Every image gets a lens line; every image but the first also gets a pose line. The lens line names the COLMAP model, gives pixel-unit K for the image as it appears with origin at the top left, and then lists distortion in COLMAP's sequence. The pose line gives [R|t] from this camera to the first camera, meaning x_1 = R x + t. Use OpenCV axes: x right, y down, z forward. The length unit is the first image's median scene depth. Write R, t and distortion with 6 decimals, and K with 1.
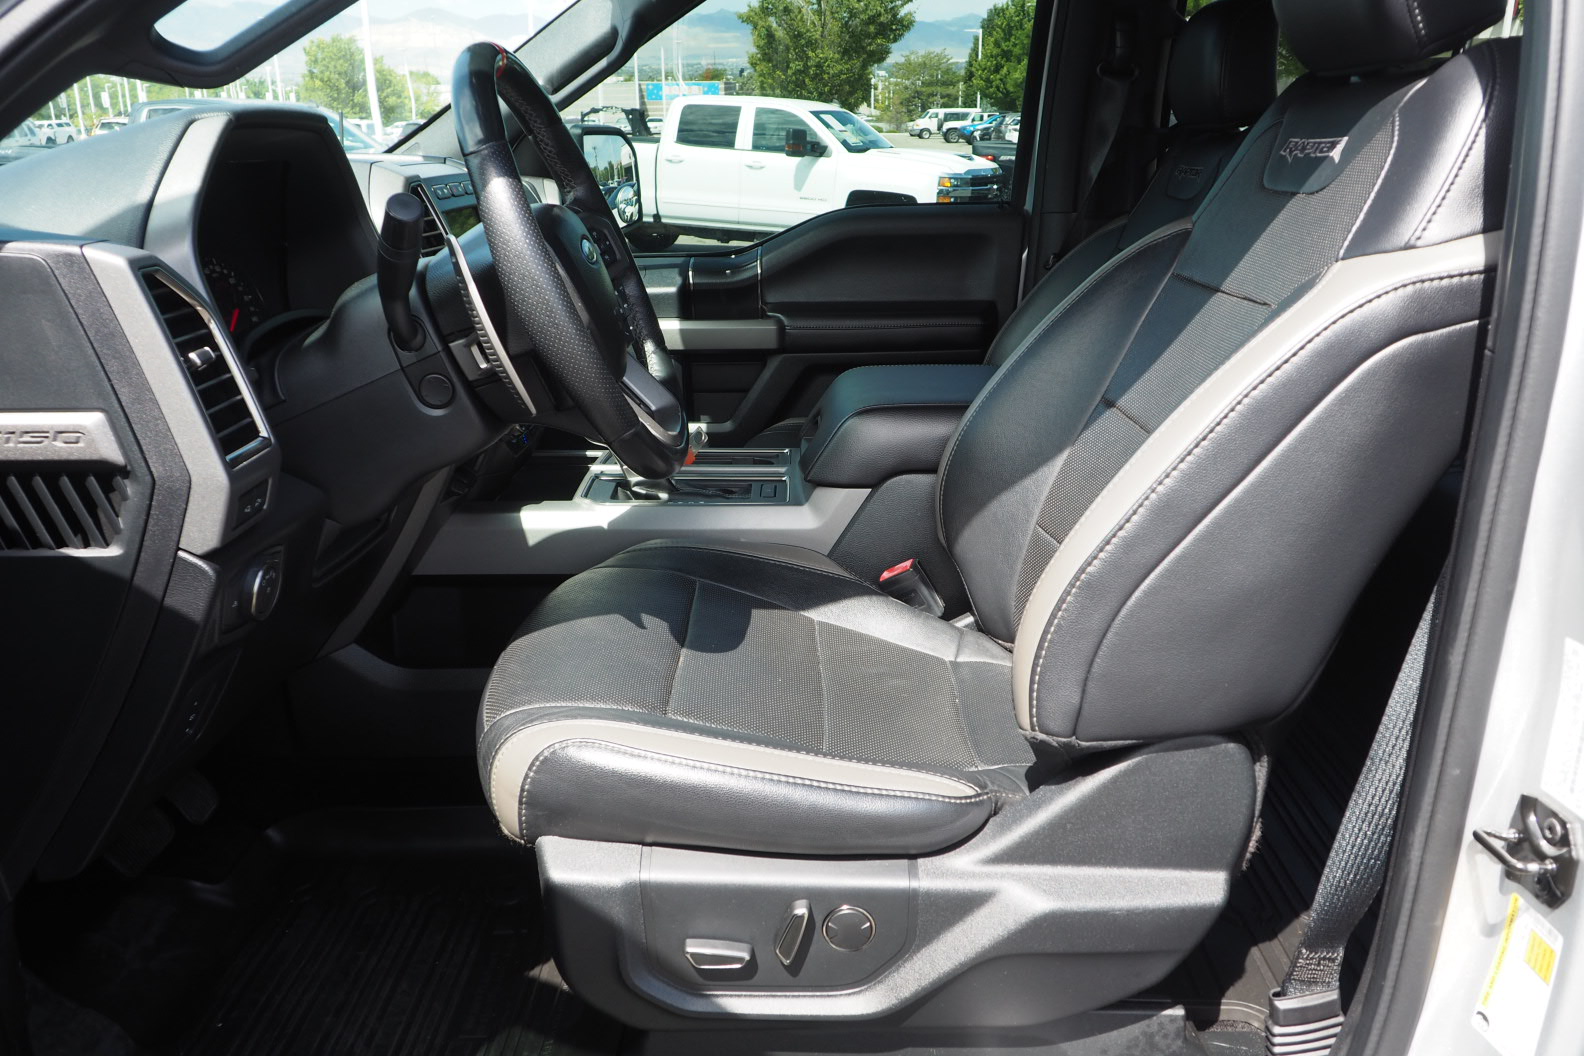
lens RADIAL K [[1332.7, 0, 792.0], [0, 1332.7, 528.0], [0, 0, 1]] dist [0.003788, 0.004227]
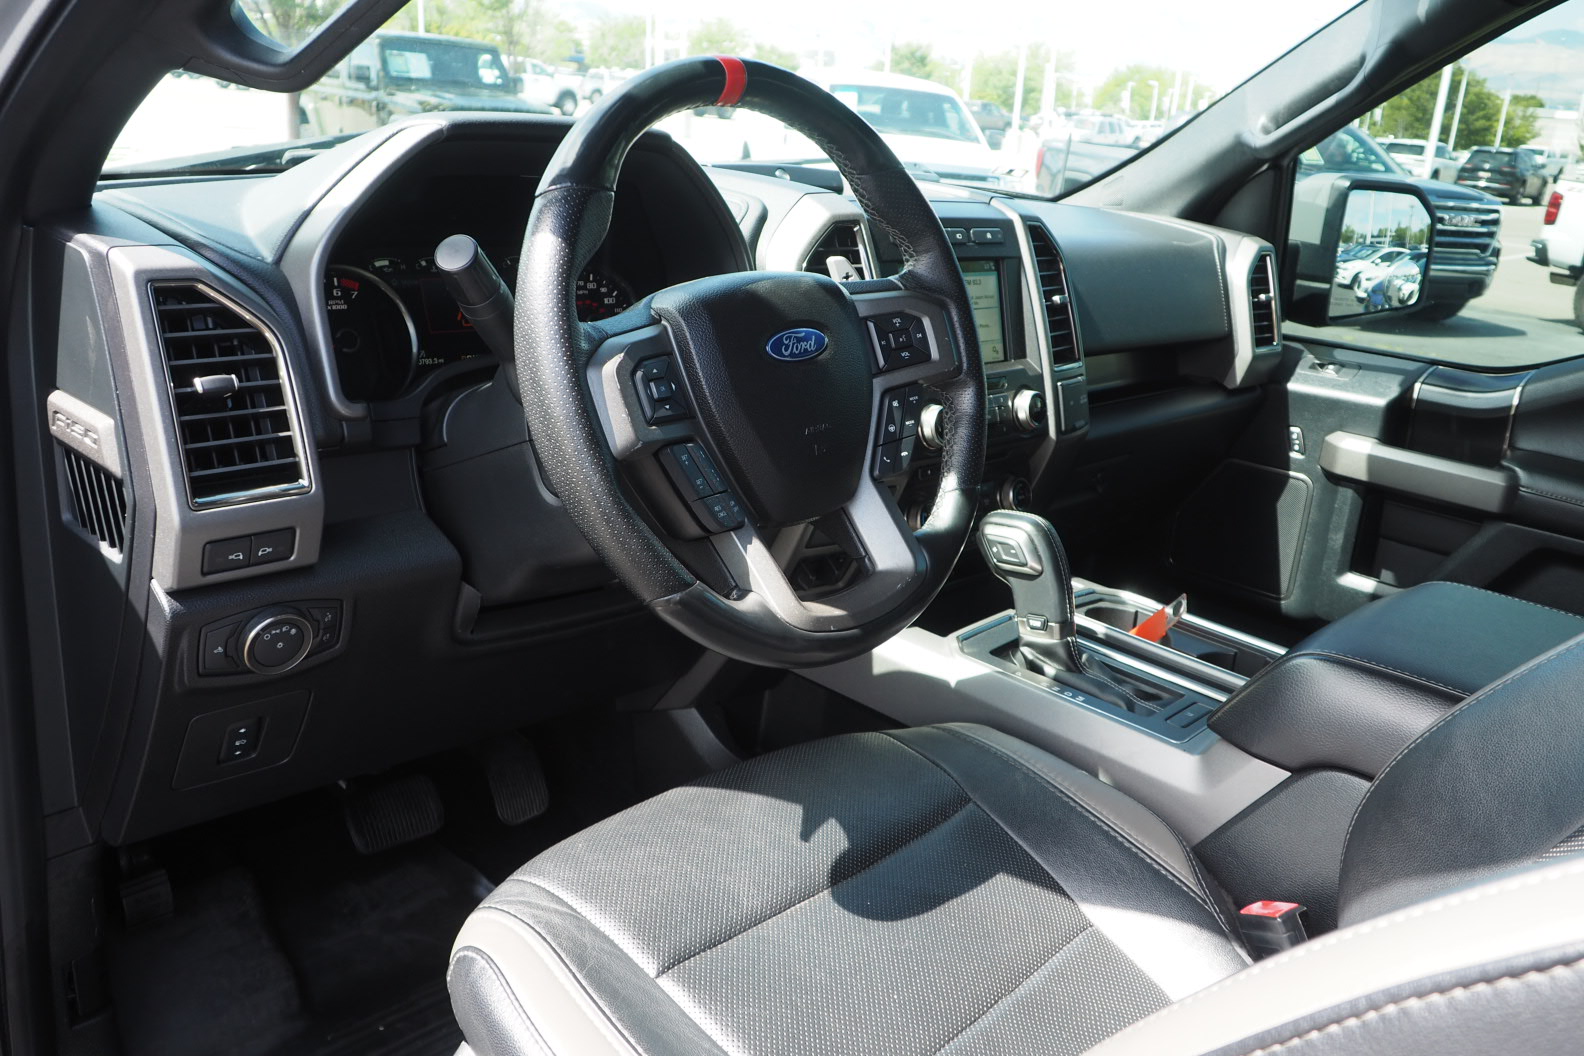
lens RADIAL K [[1332.7, 0, 792.0], [0, 1332.7, 528.0], [0, 0, 1]] dist [0.003788, 0.004227]
pose [[0.714848, 0.272638, -0.643941, 0.269534], [-0.278166, 0.955738, 0.095853, -0.136885], [0.641572, 0.110603, 0.759047, 0.338358]]
